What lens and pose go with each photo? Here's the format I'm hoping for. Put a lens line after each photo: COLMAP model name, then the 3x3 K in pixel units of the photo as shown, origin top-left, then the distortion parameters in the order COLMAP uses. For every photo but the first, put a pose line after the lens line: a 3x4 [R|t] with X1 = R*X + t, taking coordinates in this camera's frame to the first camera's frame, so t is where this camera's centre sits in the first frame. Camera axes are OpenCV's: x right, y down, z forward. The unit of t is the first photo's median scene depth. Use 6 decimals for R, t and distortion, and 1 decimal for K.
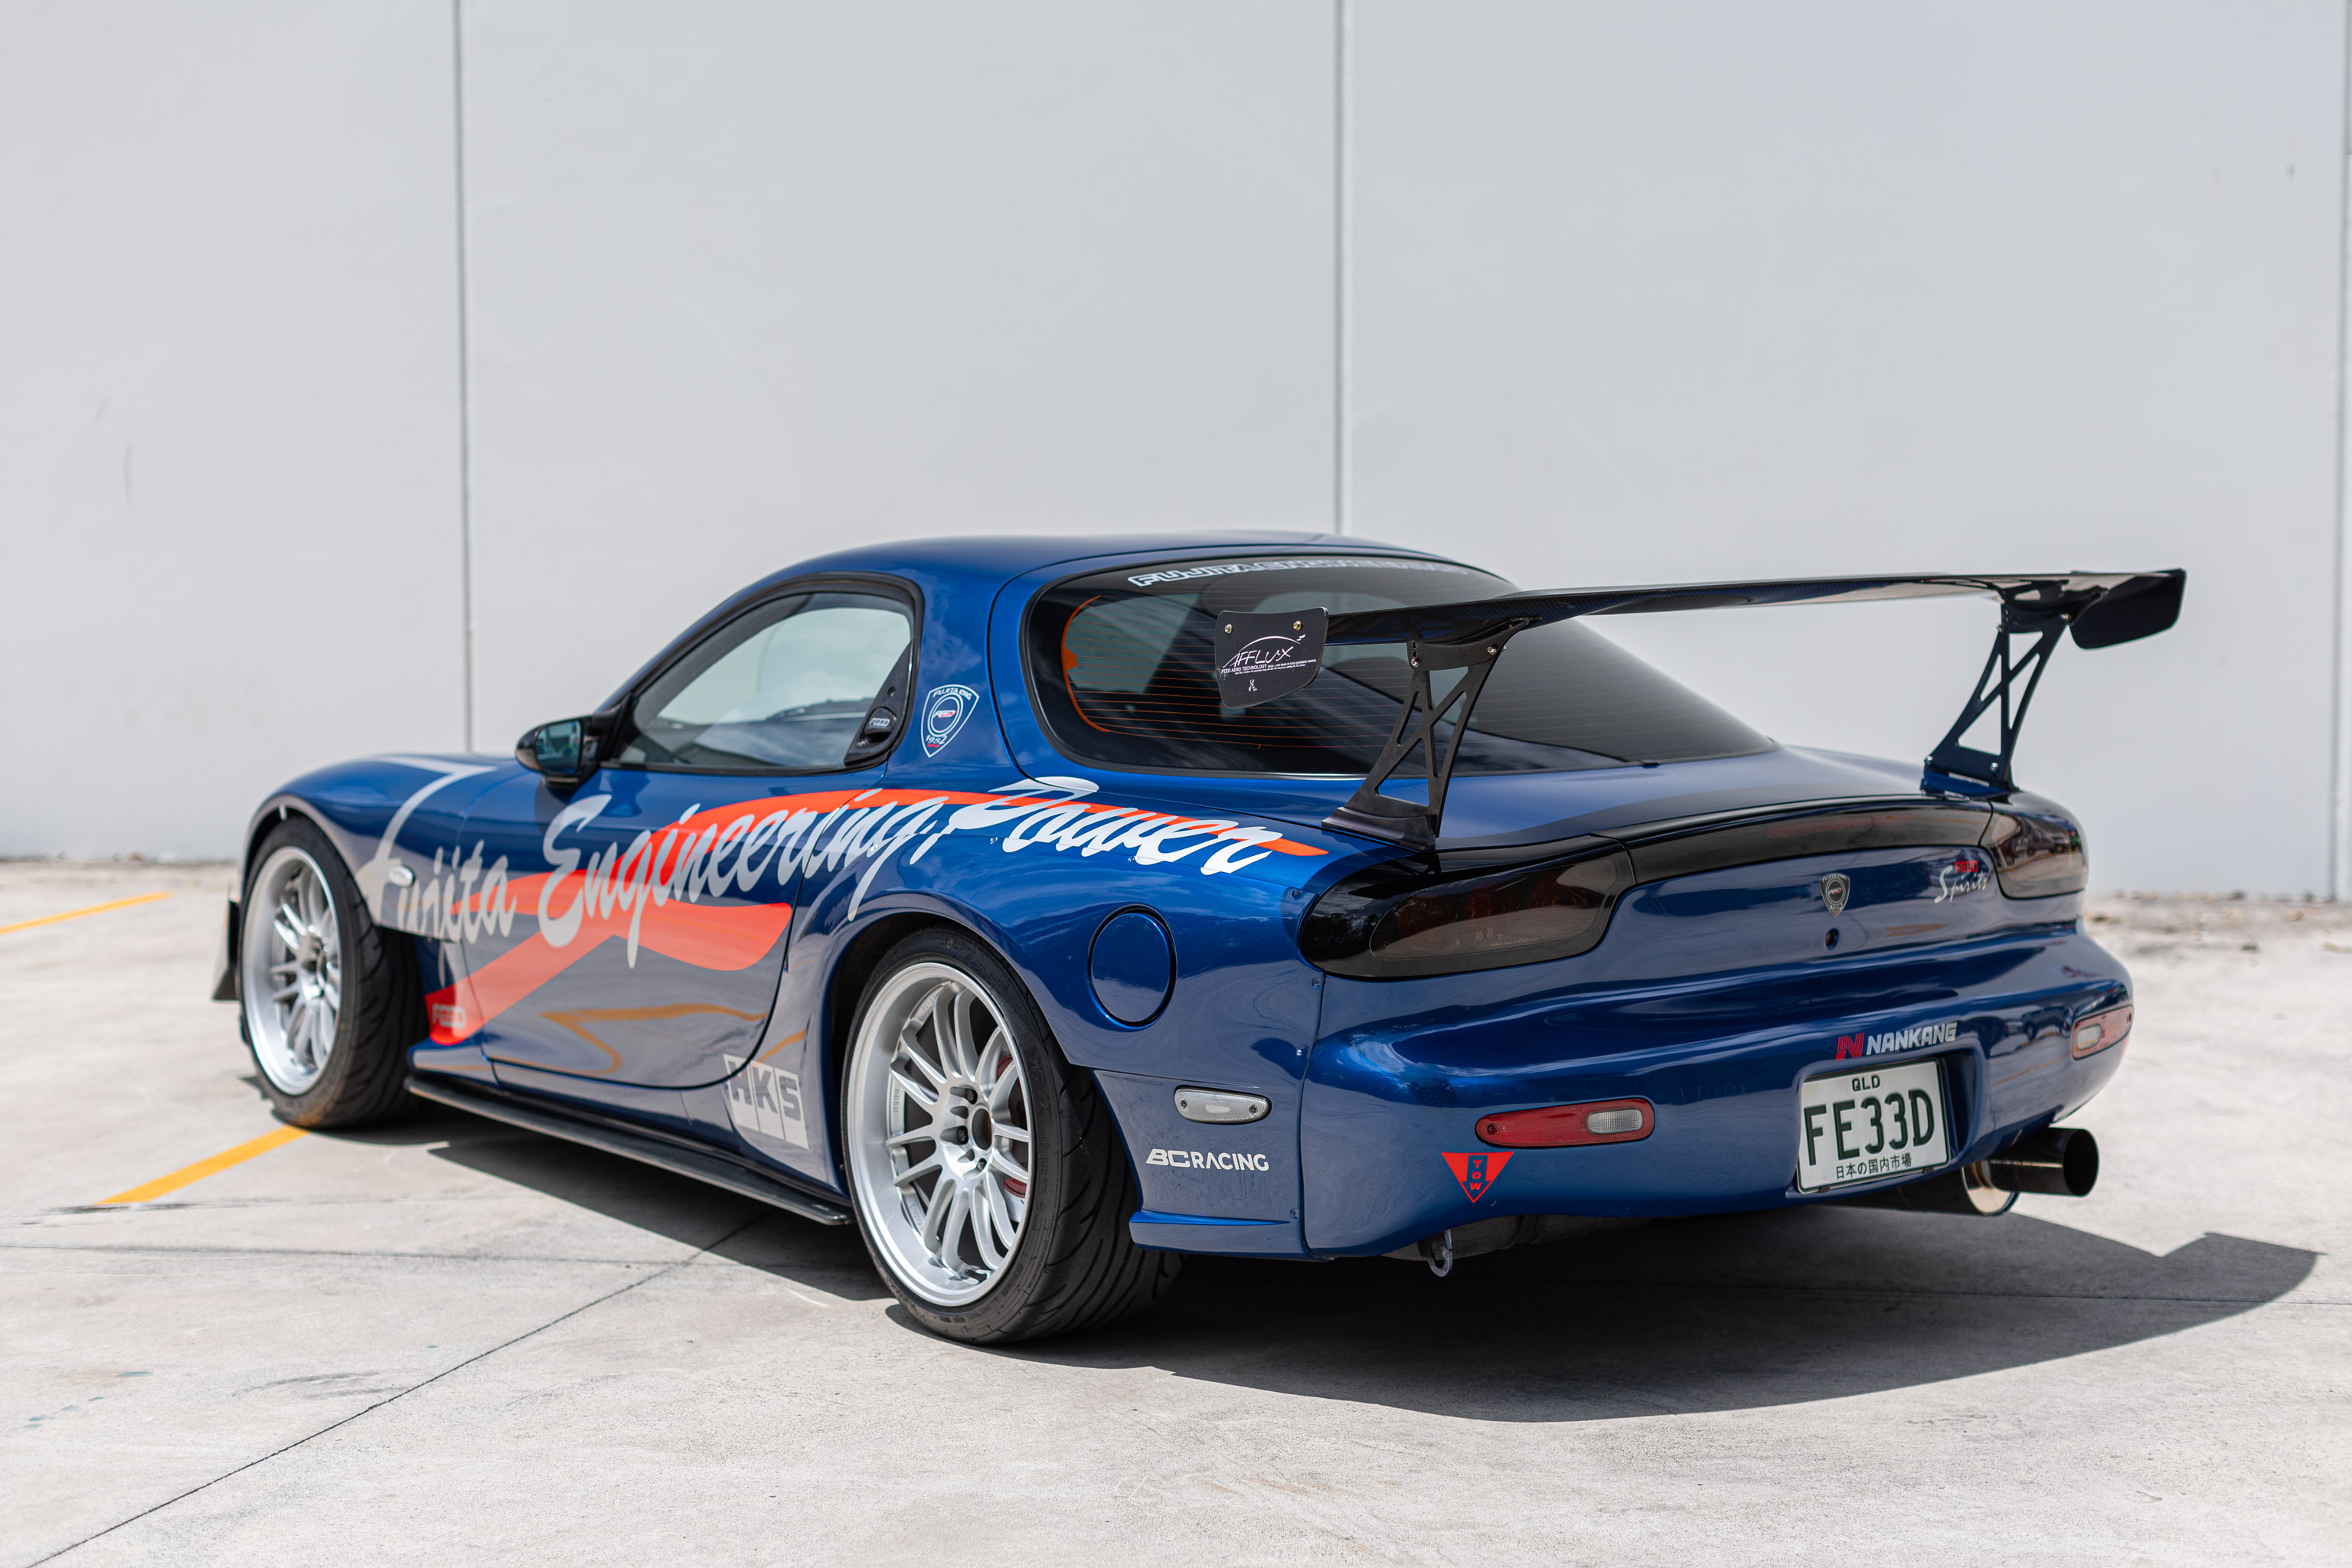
lens RADIAL K [[3427.2, 0, 1176.0], [0, 3427.2, 784.0], [0, 0, 1]] dist [0.016838, 0.004499]
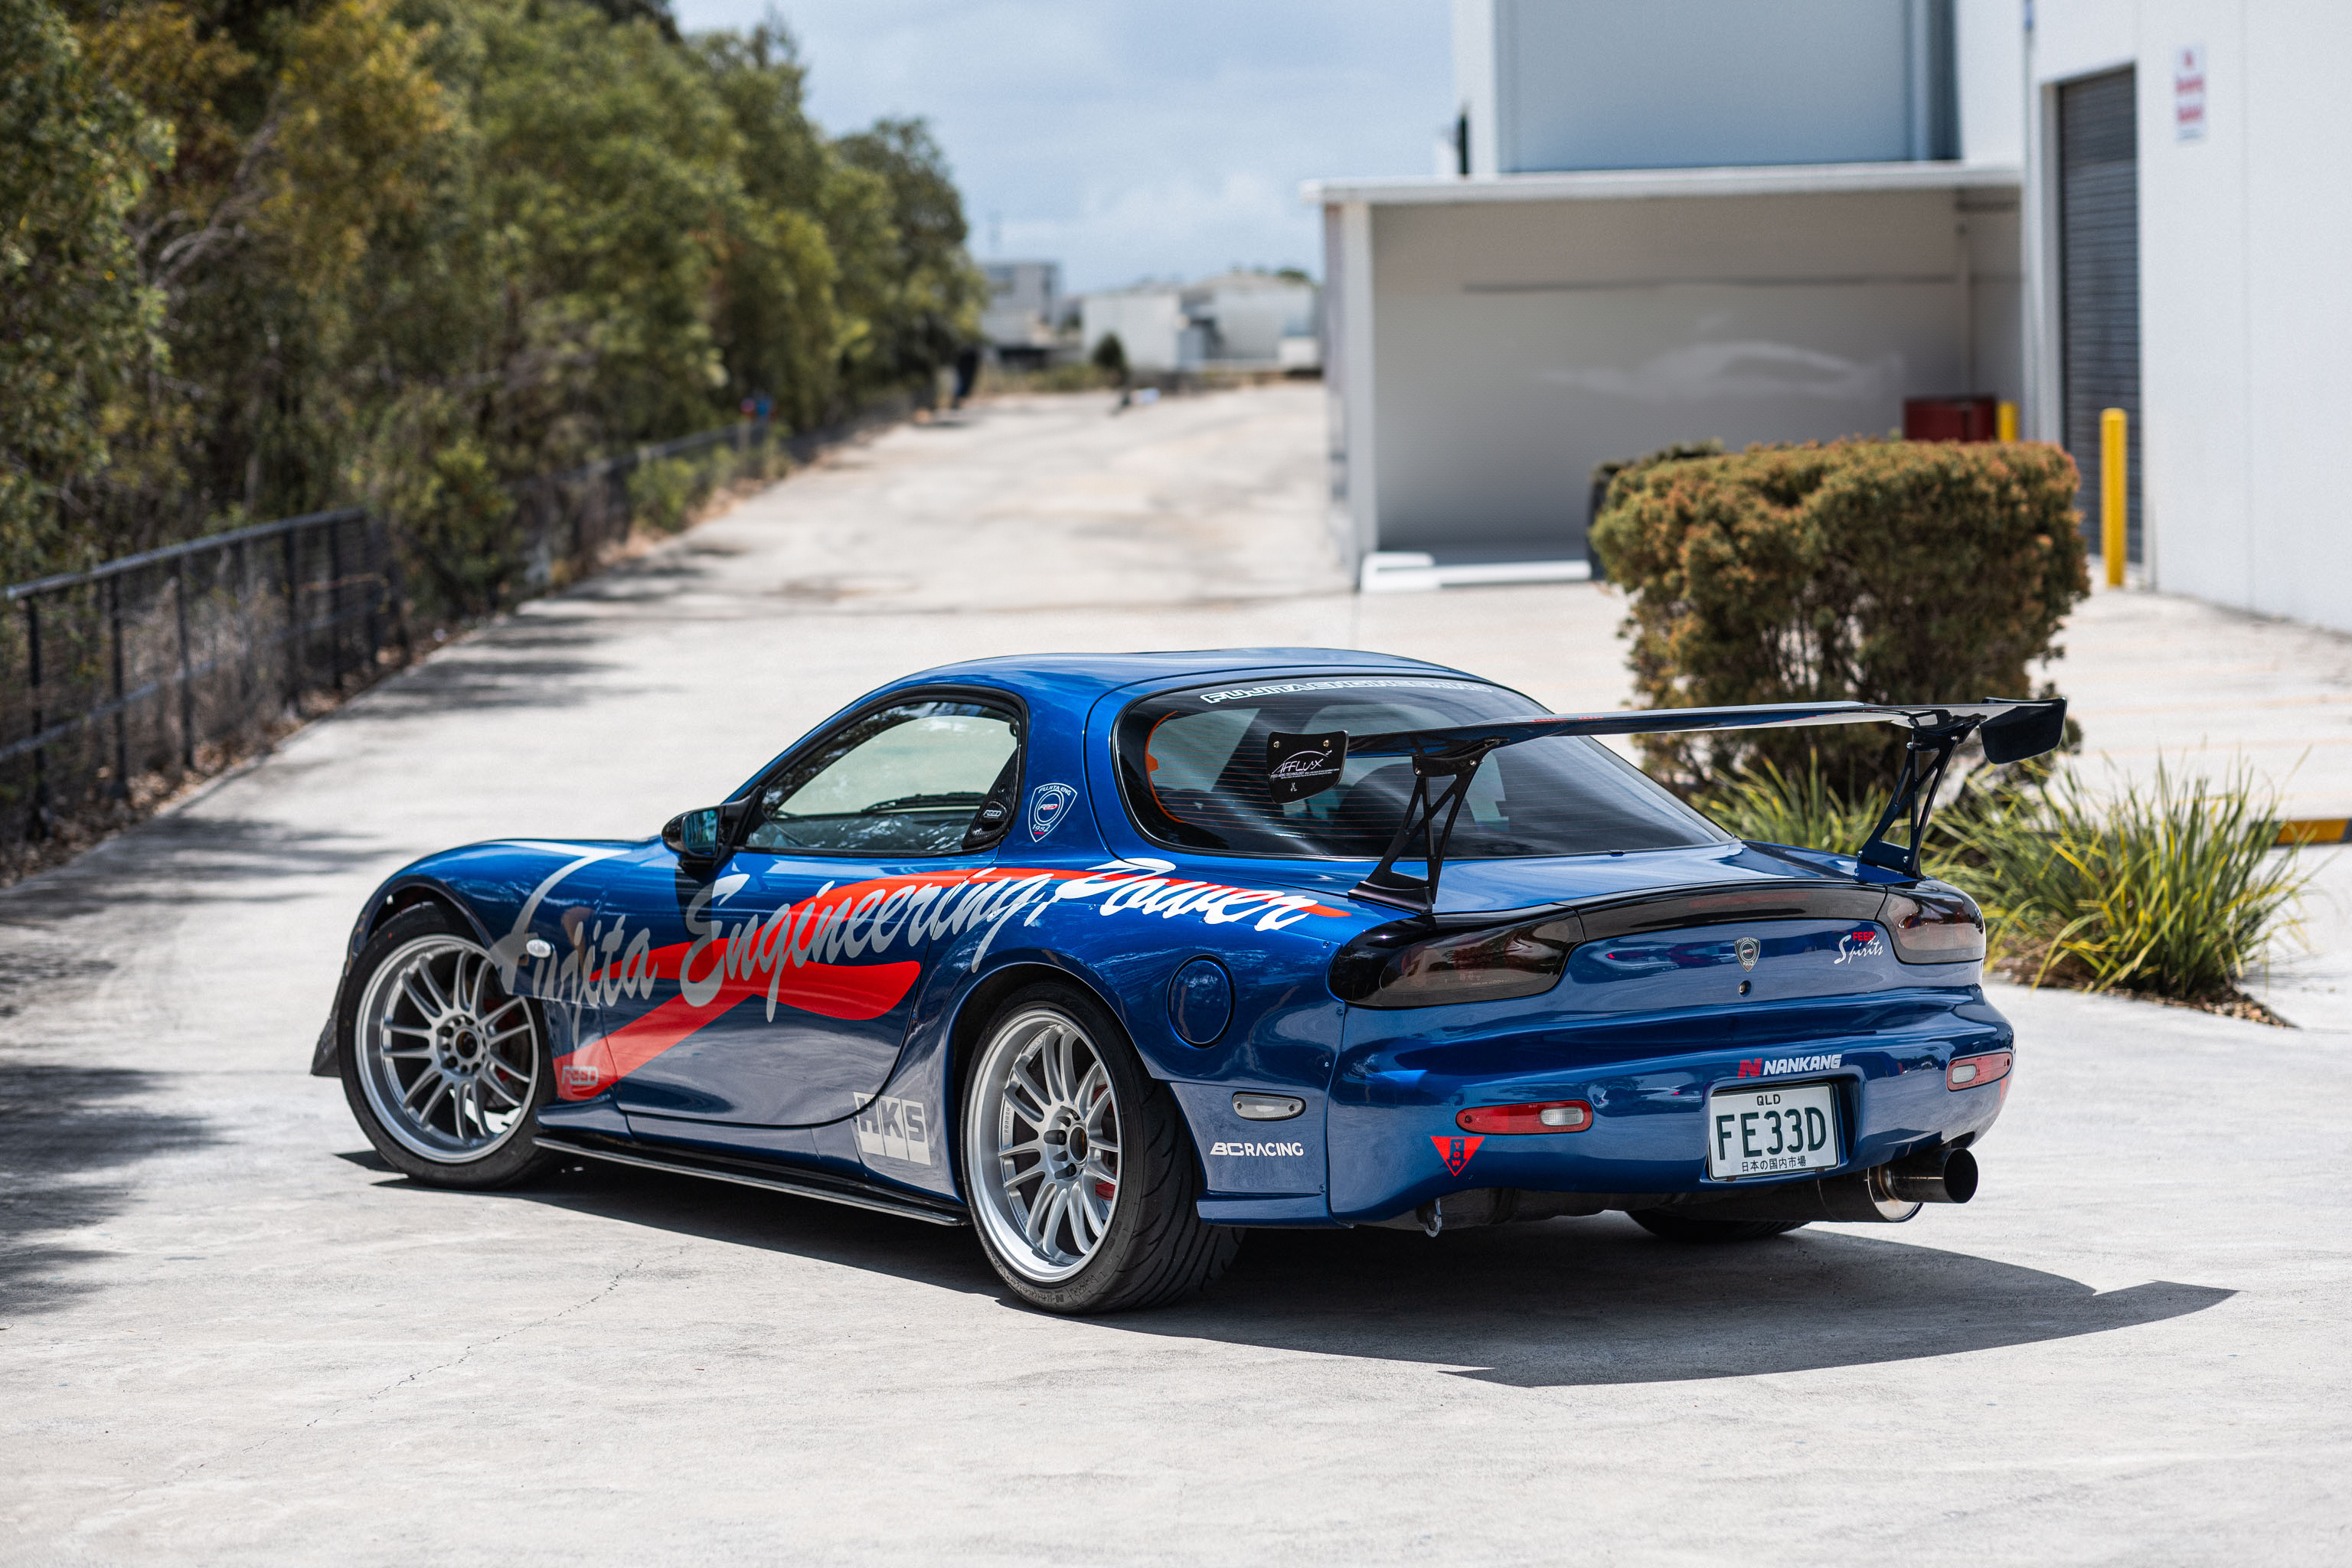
lens RADIAL K [[5583.5, 0, 1178.0], [0, 5583.5, 588.8], [0, 0, 1]] dist [-0.005823, 0.314458]
pose [[0.999829, 0.010152, -0.015478, 0.008921], [-0.011087, 0.998040, -0.061586, 0.025660], [0.014823, 0.061747, 0.997982, -1.053013]]
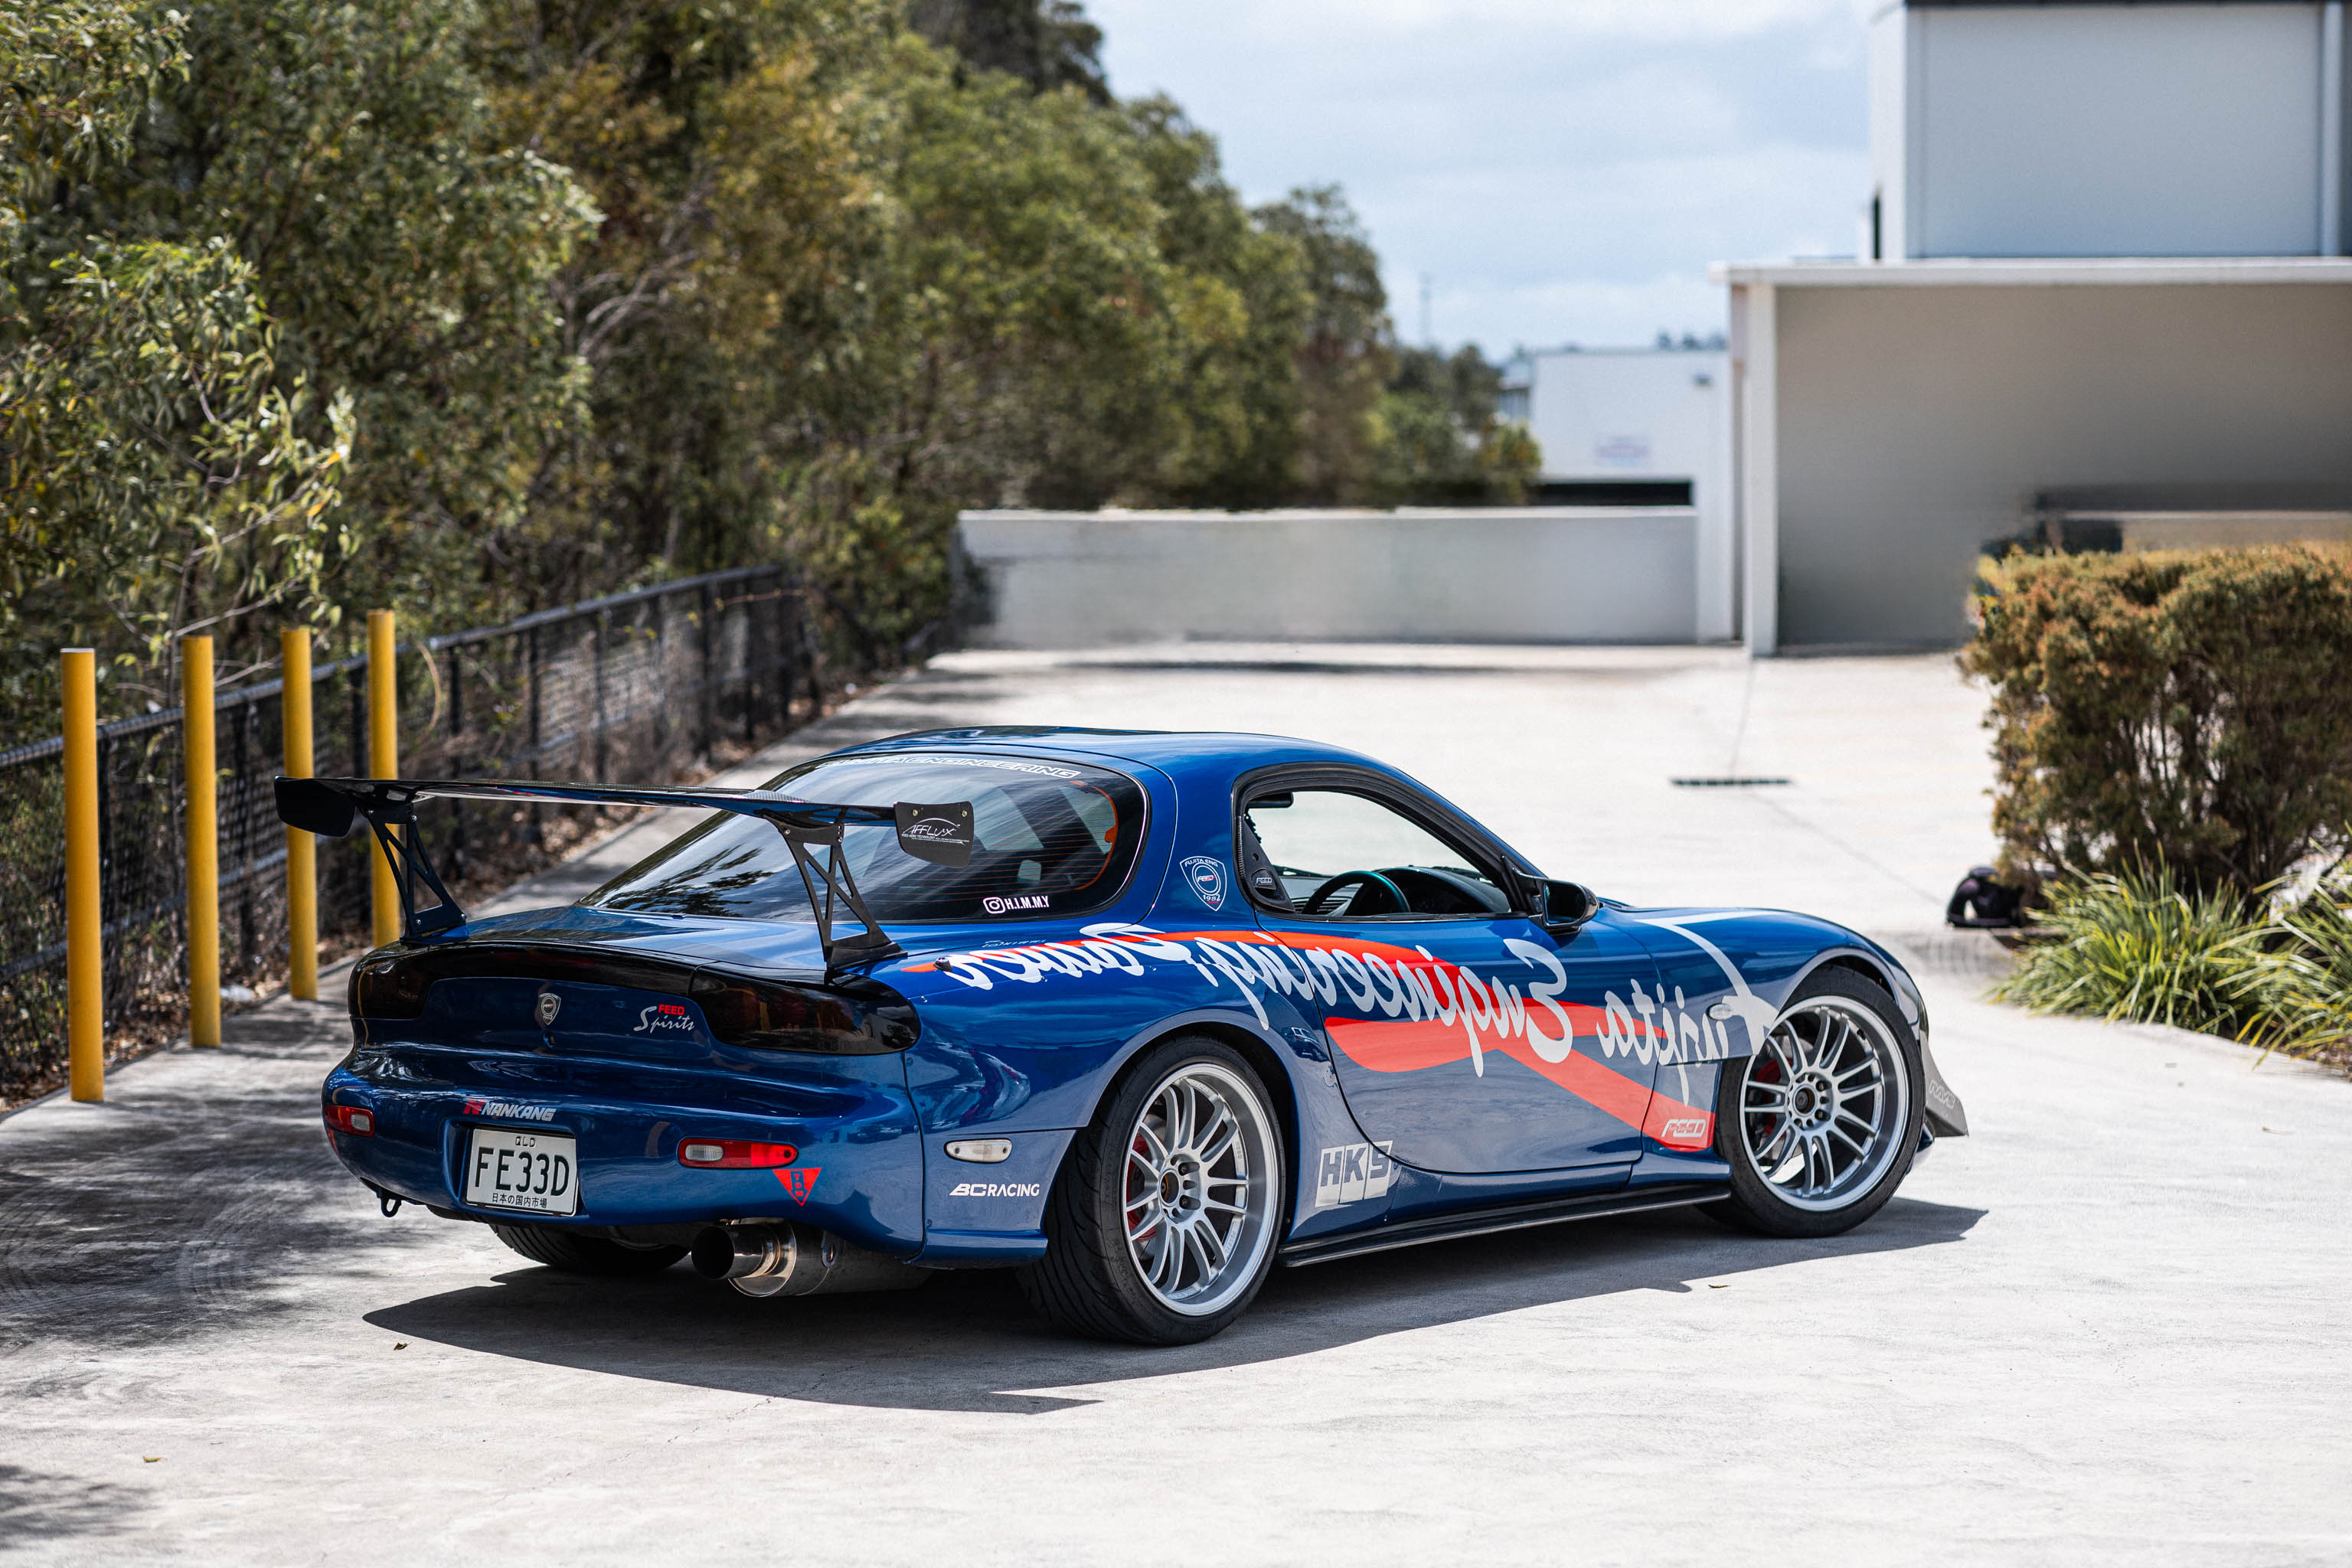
lens RADIAL K [[5633.8, 0, 1179.8], [0, 5633.8, 614.9], [0, 0, 1]] dist [0.057194, 0.910464]
pose [[0.995100, 0.034440, -0.092686, 0.416023], [-0.040519, 0.997093, -0.064523, -0.027860], [0.090194, 0.067963, 0.993603, -2.421730]]
